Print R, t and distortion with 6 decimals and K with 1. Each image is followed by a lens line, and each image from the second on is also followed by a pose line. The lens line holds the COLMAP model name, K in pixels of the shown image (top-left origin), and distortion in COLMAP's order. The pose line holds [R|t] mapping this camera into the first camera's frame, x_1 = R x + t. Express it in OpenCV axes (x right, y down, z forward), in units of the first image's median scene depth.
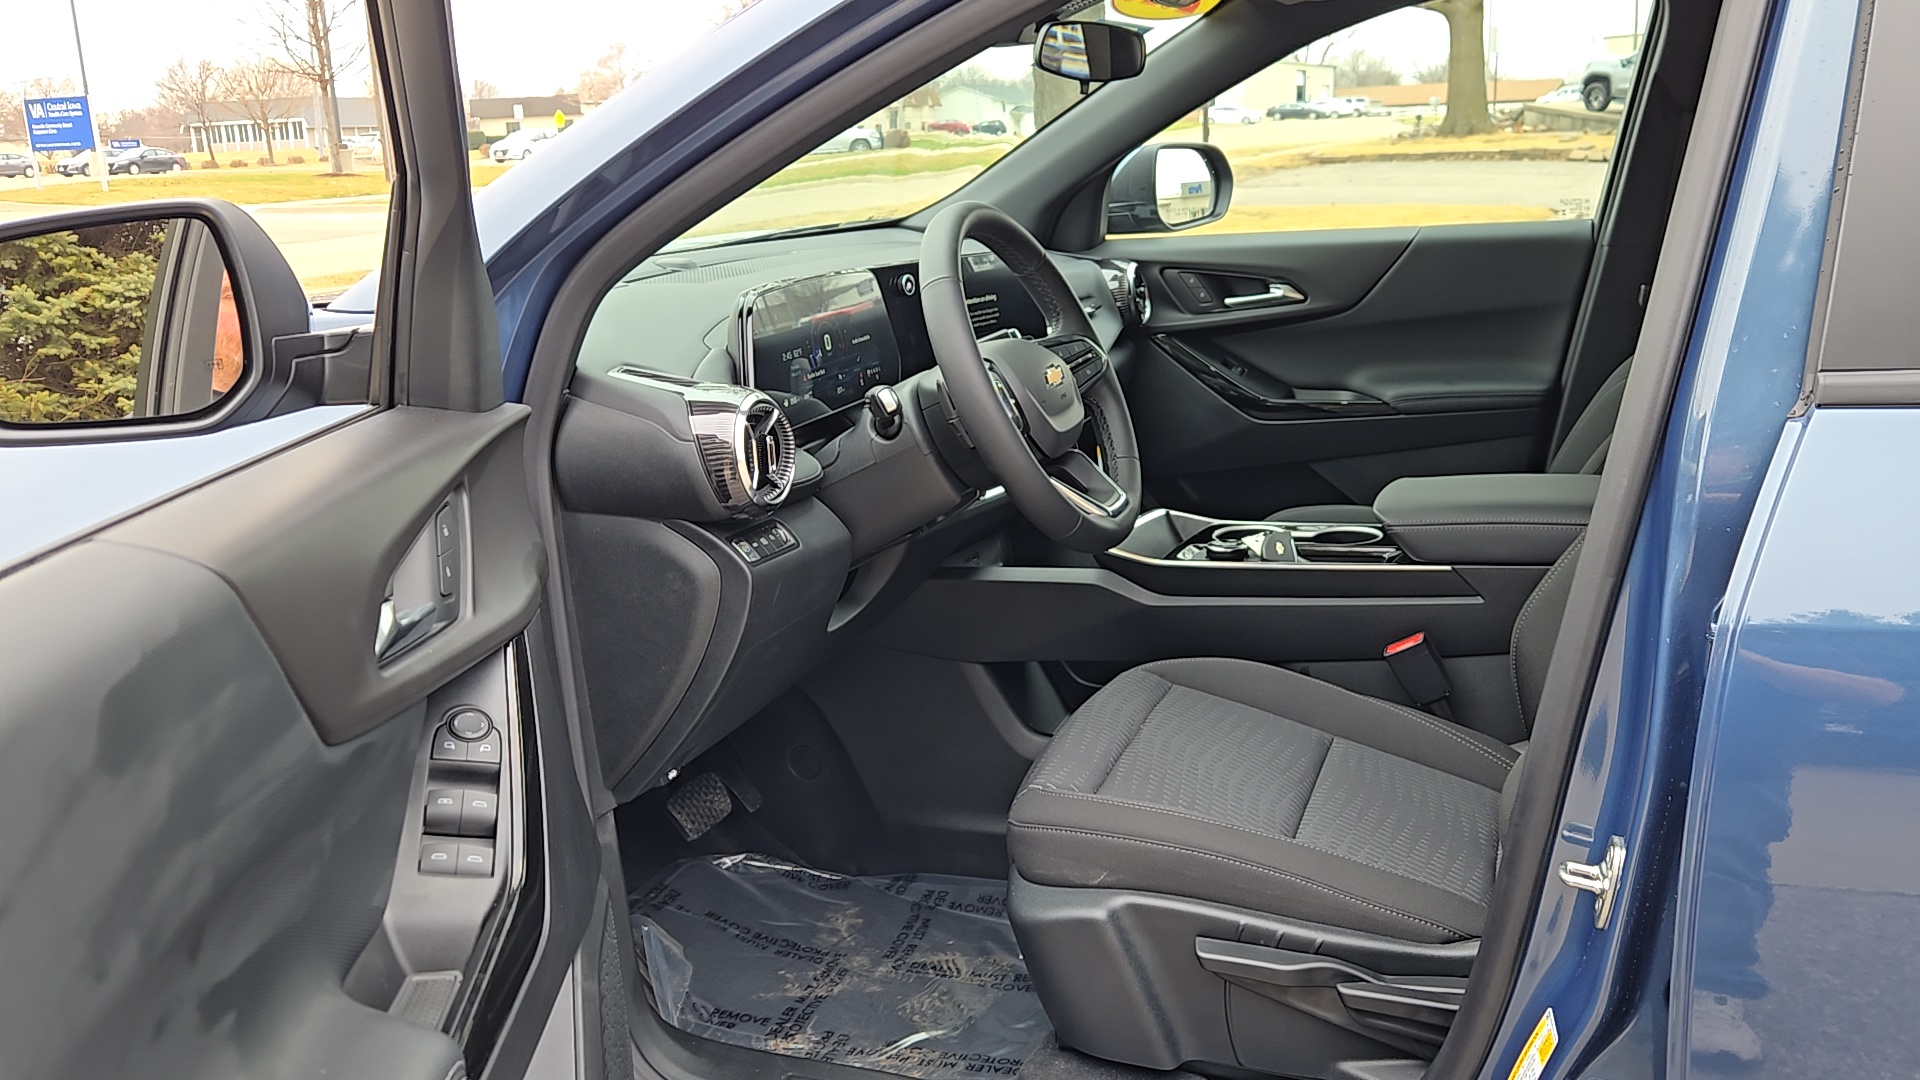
lens RADIAL K [[1601.9, 0, 953.6], [0, 1601.9, 530.9], [0, 0, 1]] dist [0.003722, -0.005547]
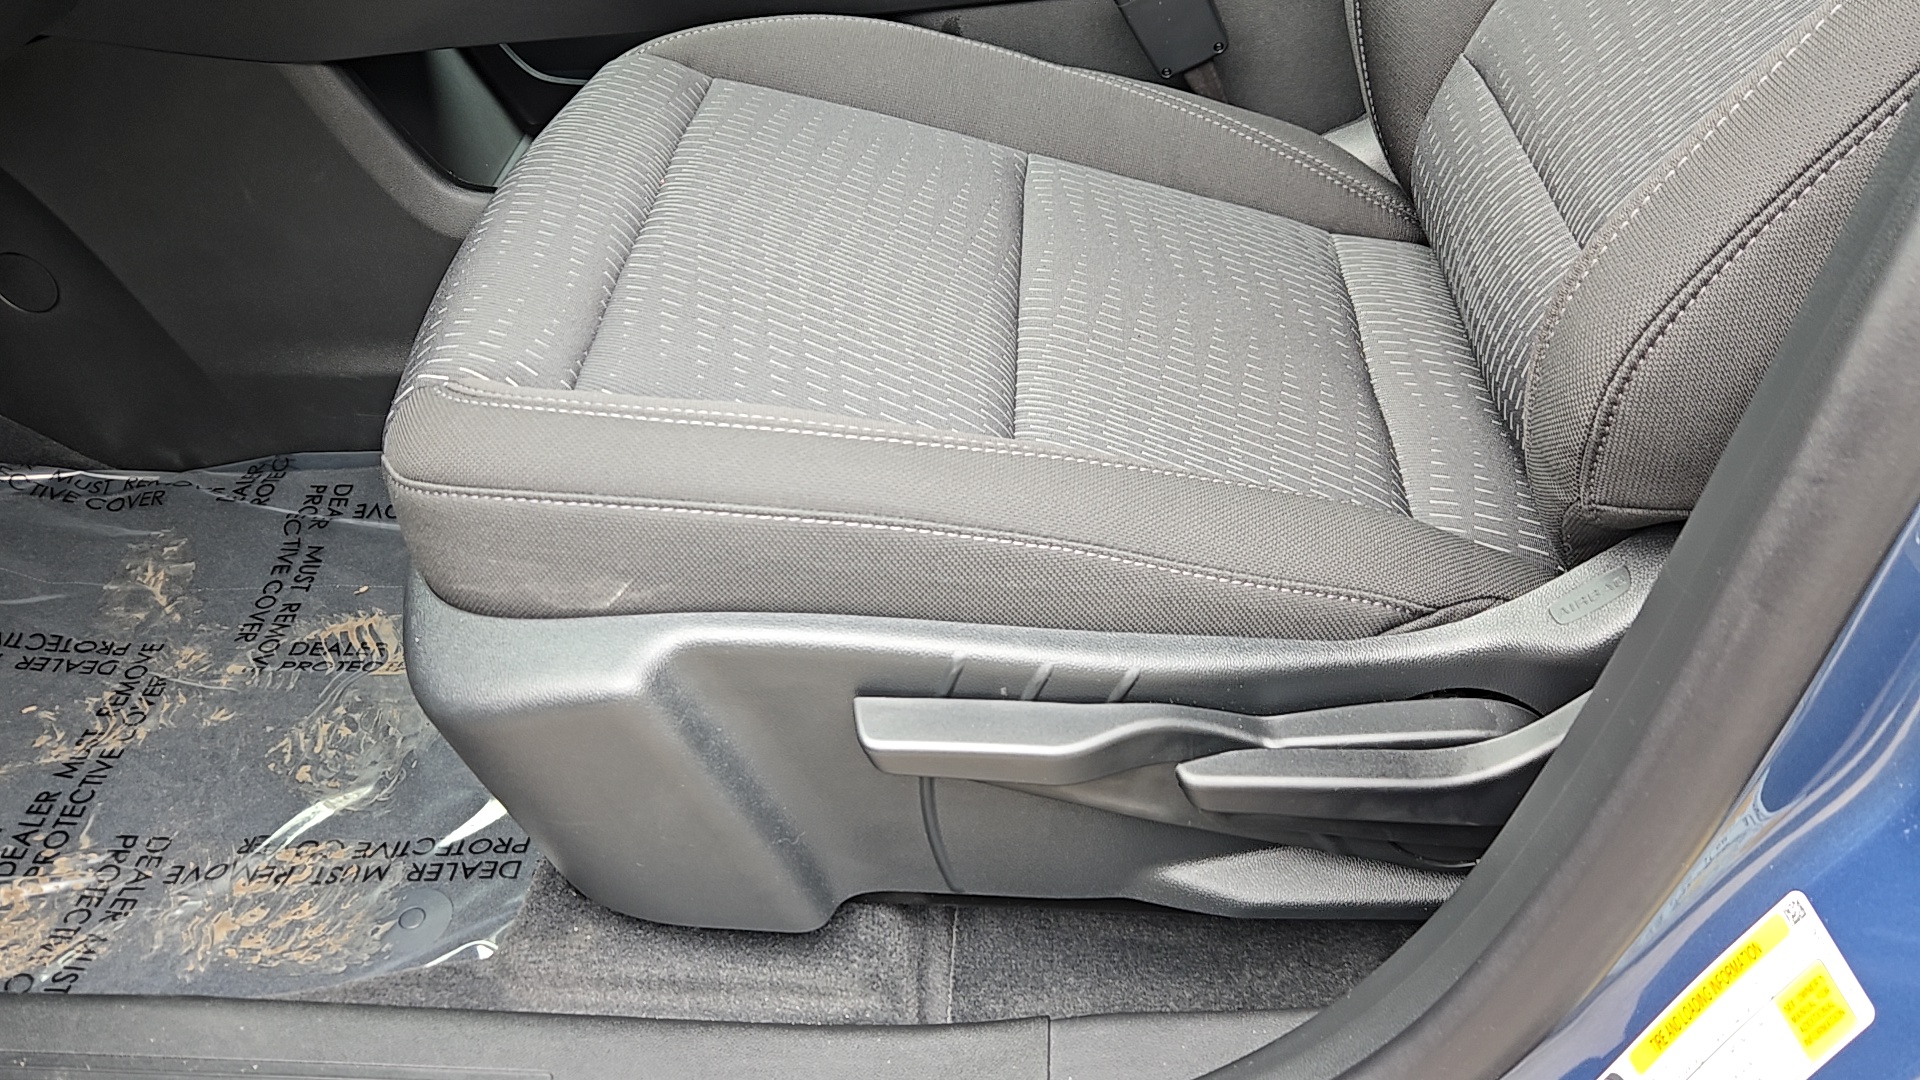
lens RADIAL K [[1628.4, 0, 964.1], [0, 1628.4, 514.8], [0, 0, 1]] dist [0.005268, 0.007066]
pose [[0.951063, -0.163456, 0.262222, 0.056857], [0.053164, 0.922533, 0.382238, 0.031359], [-0.304388, -0.349592, 0.886078, 0.487184]]
